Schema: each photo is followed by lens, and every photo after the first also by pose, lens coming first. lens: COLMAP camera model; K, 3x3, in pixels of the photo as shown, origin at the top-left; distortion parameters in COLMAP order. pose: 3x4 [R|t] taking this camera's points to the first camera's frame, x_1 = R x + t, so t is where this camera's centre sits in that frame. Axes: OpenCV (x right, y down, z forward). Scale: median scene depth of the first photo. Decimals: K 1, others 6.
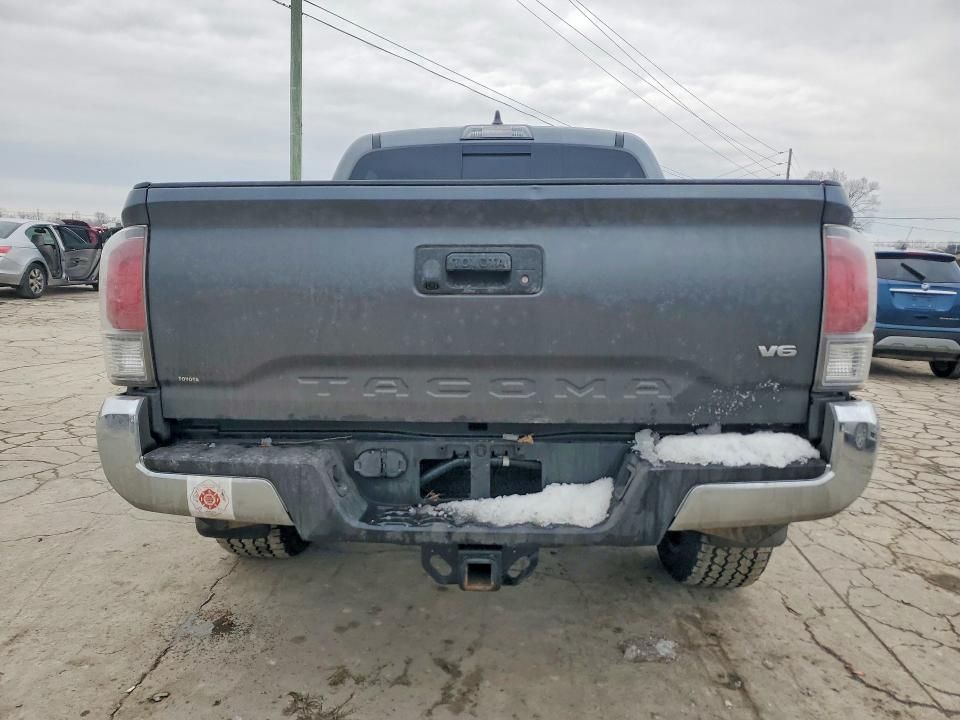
lens RADIAL K [[789.2, 0, 480.0], [0, 789.2, 360.0], [0, 0, 1]] dist [0.019721, 0.011898]
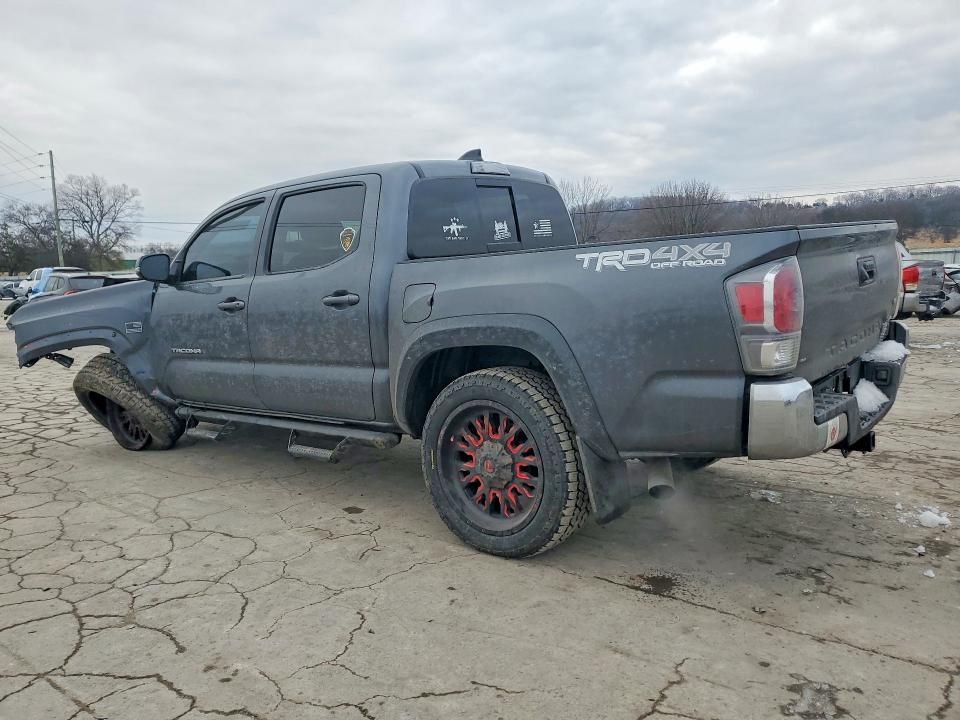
lens RADIAL K [[789.2, 0, 480.0], [0, 789.2, 360.0], [0, 0, 1]] dist [0.019721, 0.011898]
pose [[0.571255, -0.153058, 0.806375, -1.201283], [0.155005, 0.984898, 0.077134, -0.116575], [-0.806003, 0.080929, 0.586352, 0.405584]]
